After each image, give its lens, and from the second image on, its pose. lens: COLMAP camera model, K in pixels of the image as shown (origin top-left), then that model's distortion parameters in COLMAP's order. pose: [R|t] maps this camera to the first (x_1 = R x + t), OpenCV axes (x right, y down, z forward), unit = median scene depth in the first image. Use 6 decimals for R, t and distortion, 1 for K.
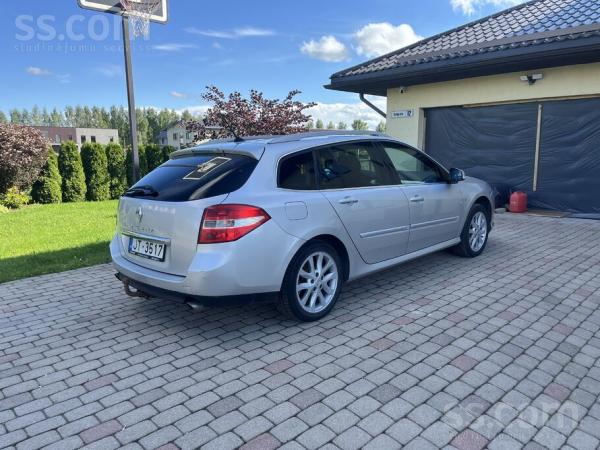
lens RADIAL K [[451.0, 0, 300.0], [0, 451.0, 225.0], [0, 0, 1]] dist [0.005648, 0.000399]
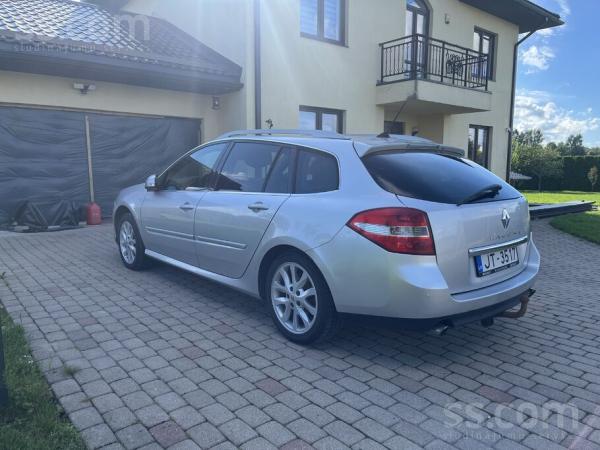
lens RADIAL K [[451.0, 0, 300.0], [0, 451.0, 225.0], [0, 0, 1]] dist [0.005648, 0.000399]
pose [[0.076792, -0.107403, 0.991245, -0.996074], [0.148075, 0.984385, 0.095188, -0.121340], [-0.985990, 0.139469, 0.091497, 1.069834]]
